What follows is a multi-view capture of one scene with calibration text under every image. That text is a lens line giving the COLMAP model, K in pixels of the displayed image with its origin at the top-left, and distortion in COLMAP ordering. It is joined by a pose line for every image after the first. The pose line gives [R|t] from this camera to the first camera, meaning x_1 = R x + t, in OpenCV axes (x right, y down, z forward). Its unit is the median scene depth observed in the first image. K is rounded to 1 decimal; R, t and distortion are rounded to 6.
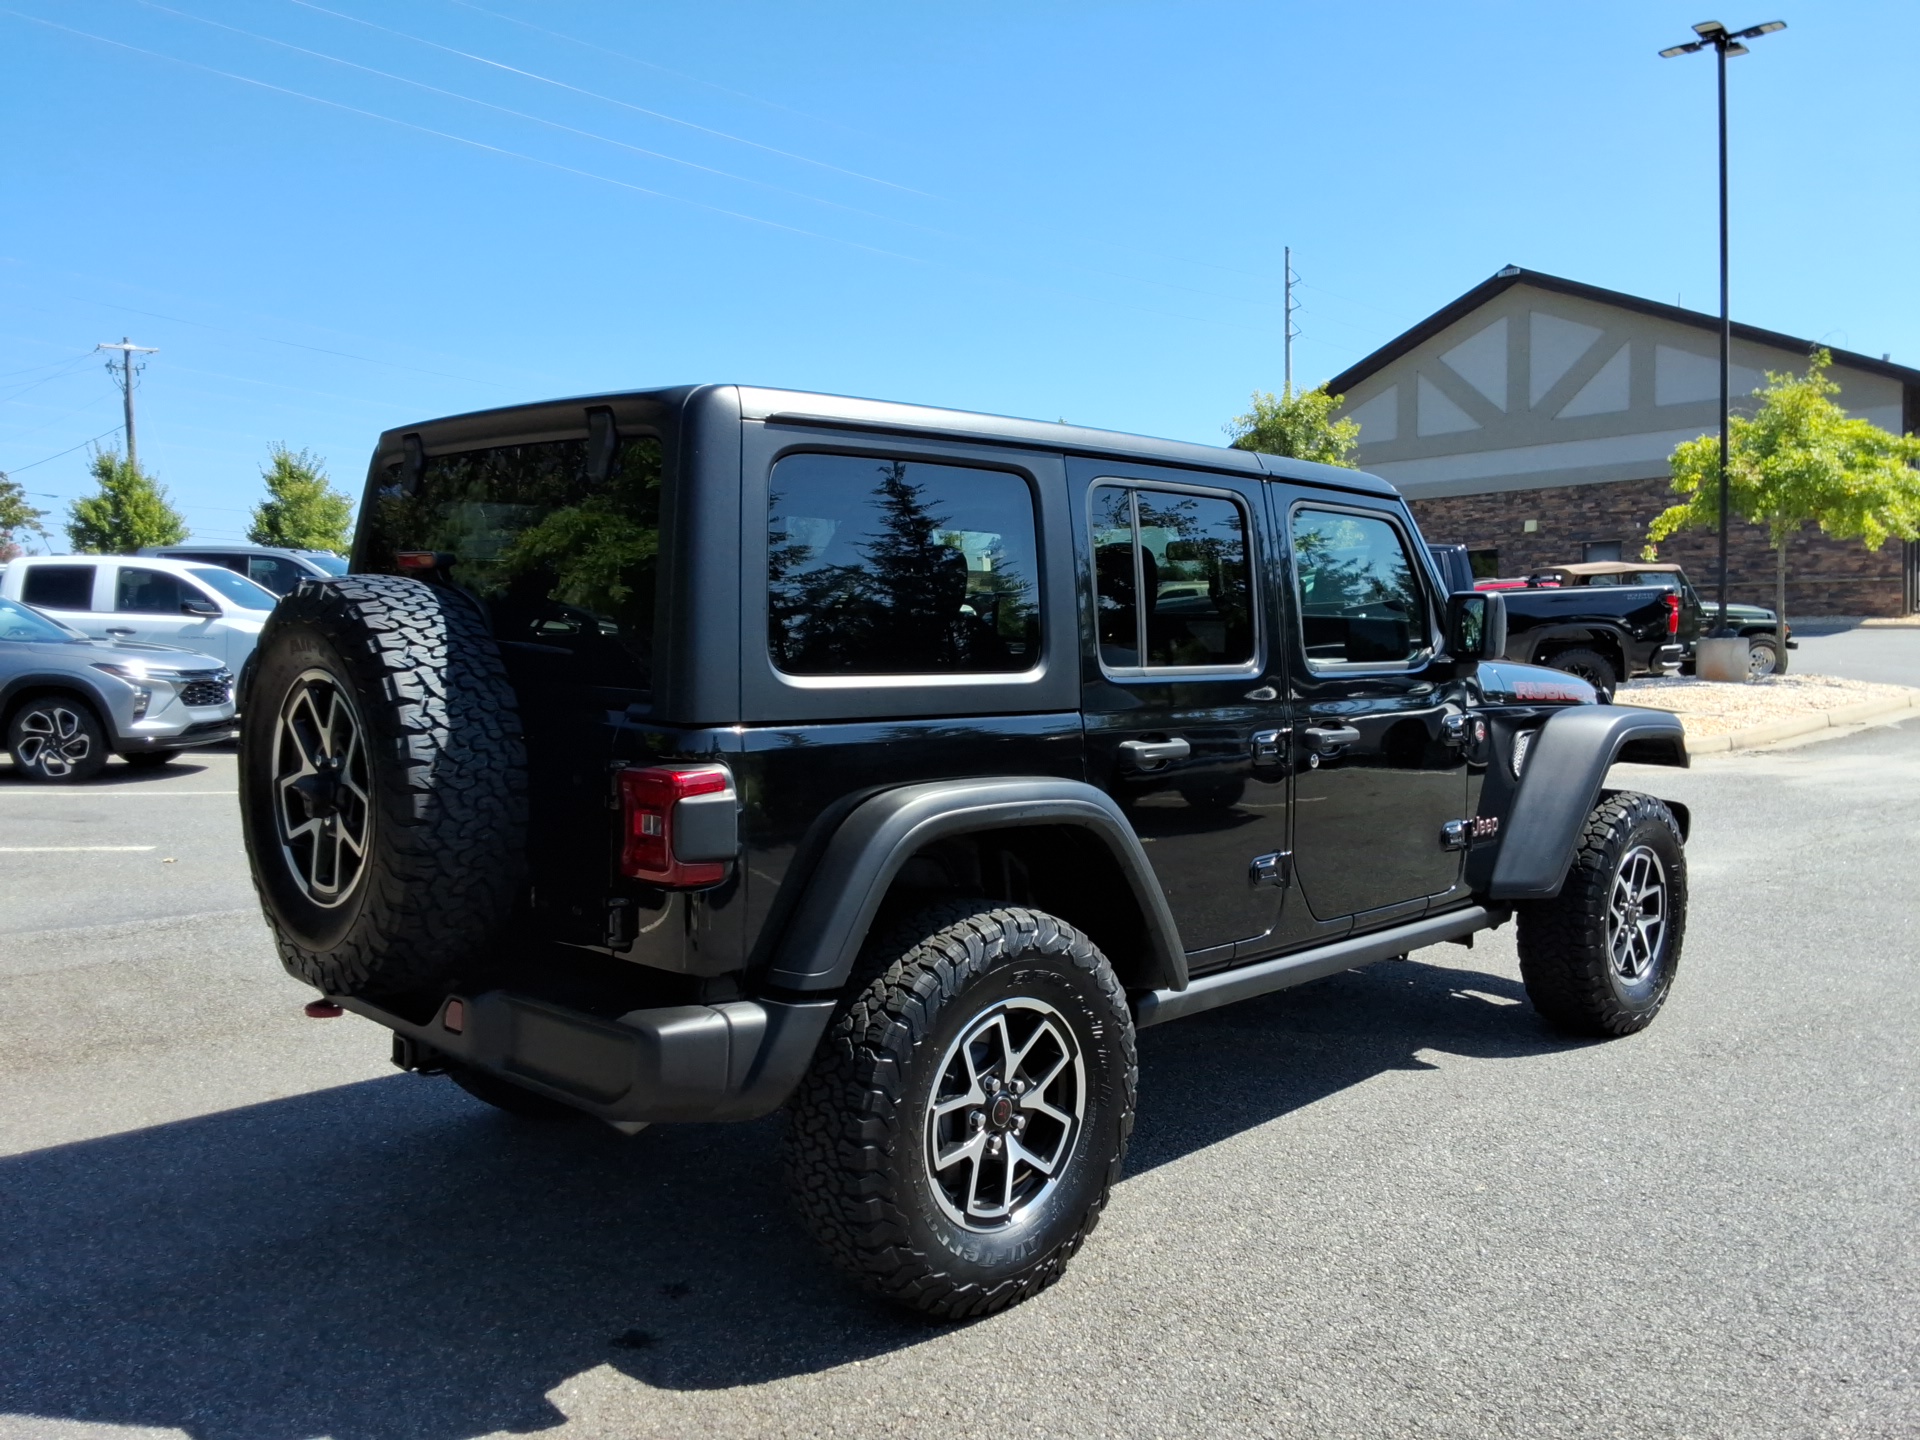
lens RADIAL K [[1536.5, 0, 963.1], [0, 1536.5, 729.1], [0, 0, 1]] dist [0.140777, -0.239183]
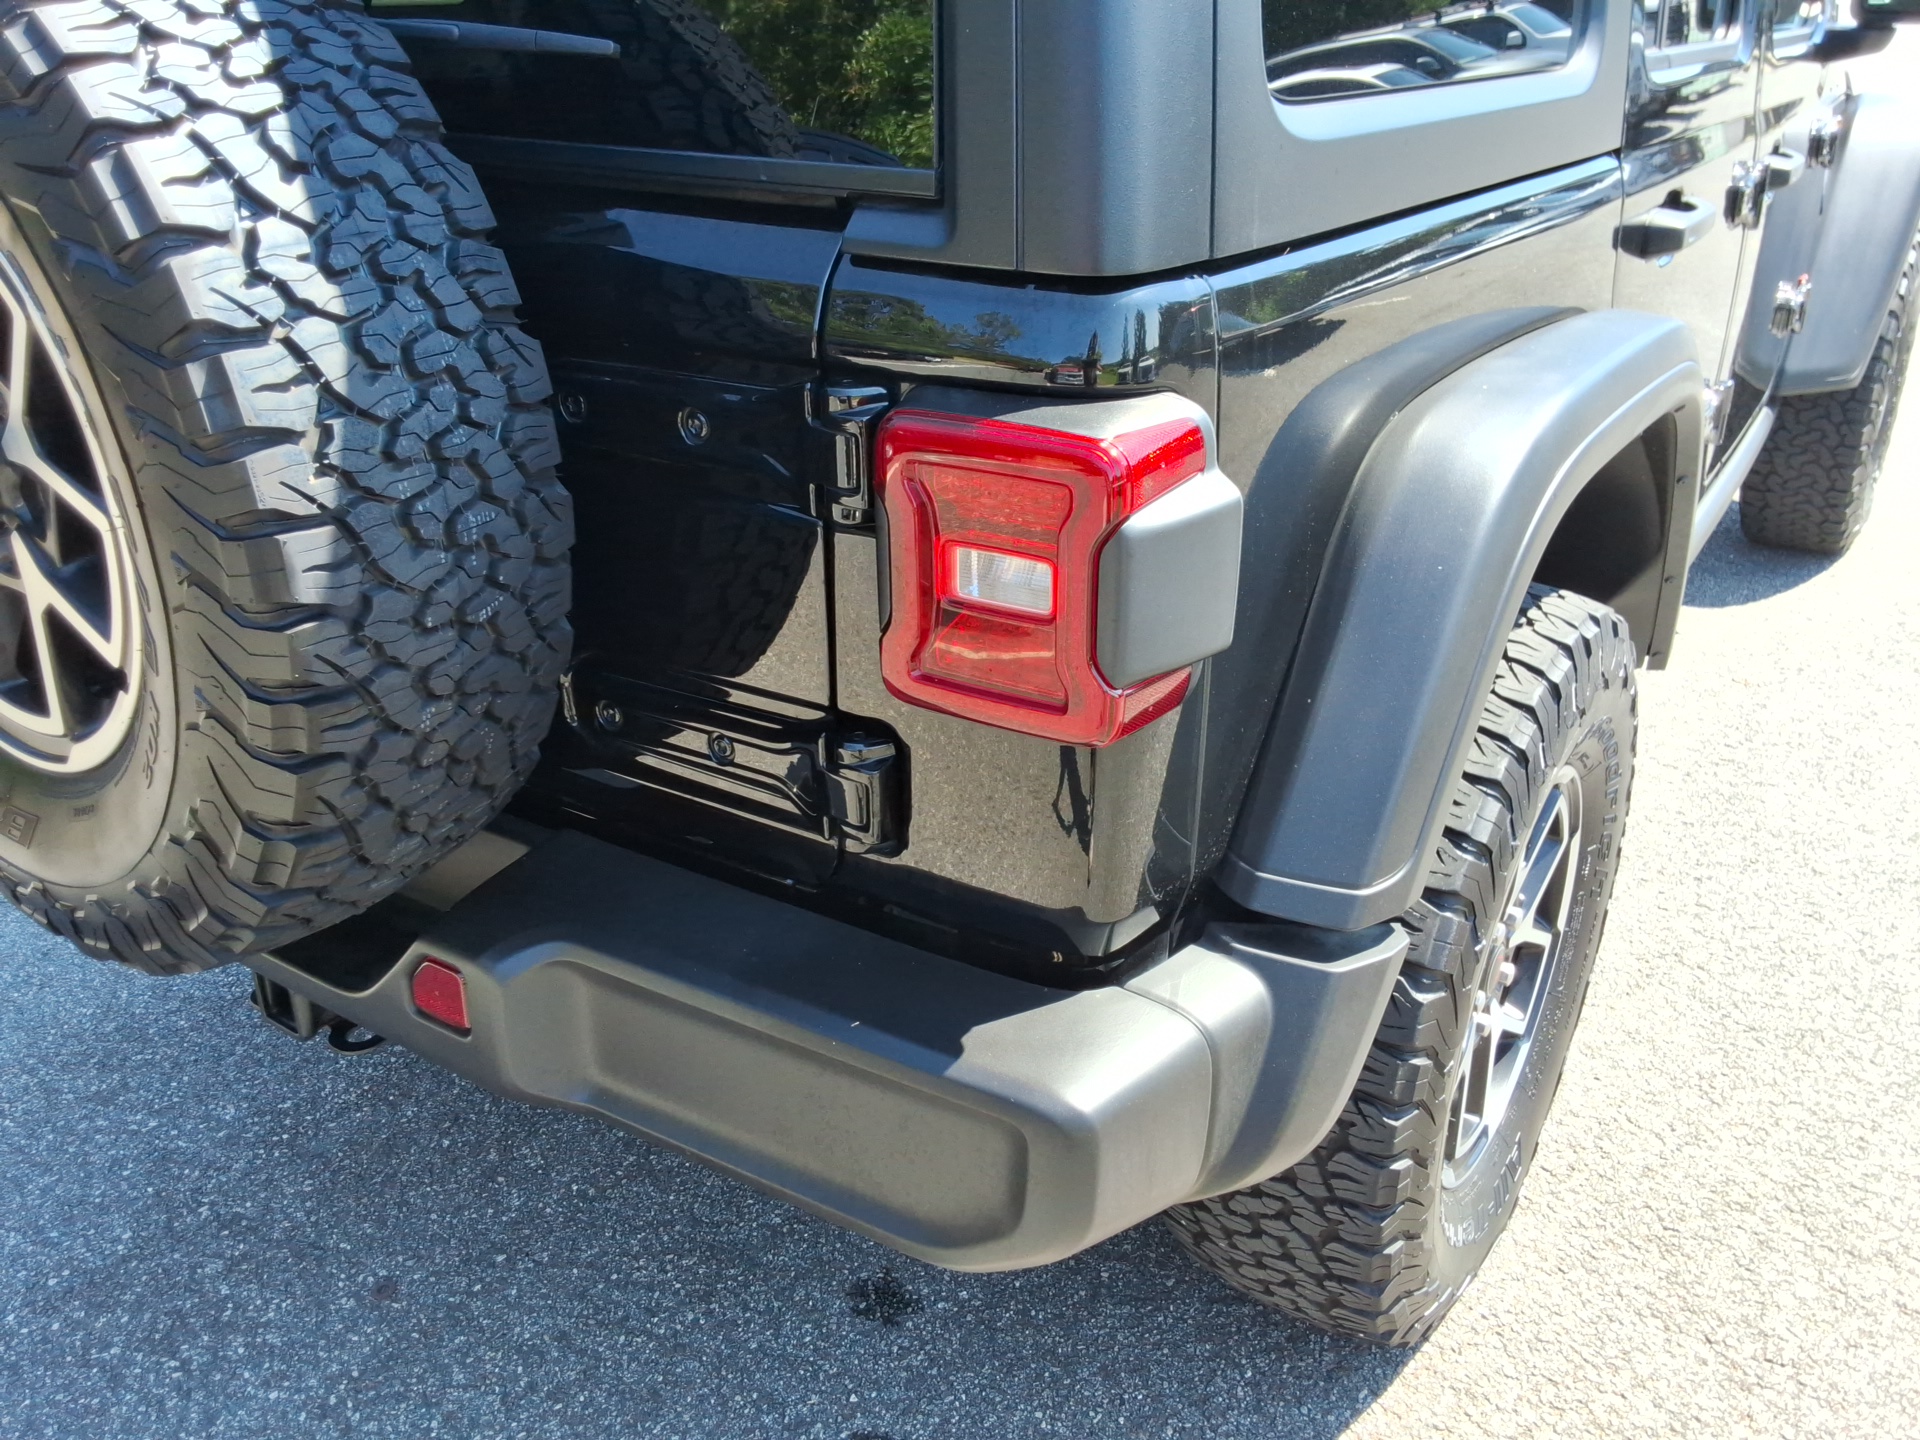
lens RADIAL K [[1536.5, 0, 963.1], [0, 1536.5, 729.1], [0, 0, 1]] dist [0.140777, -0.239183]
pose [[0.978954, -0.100358, 0.177701, -0.267233], [0.028515, 0.929456, 0.367829, -0.036692], [-0.202080, -0.355021, 0.912756, 0.639137]]
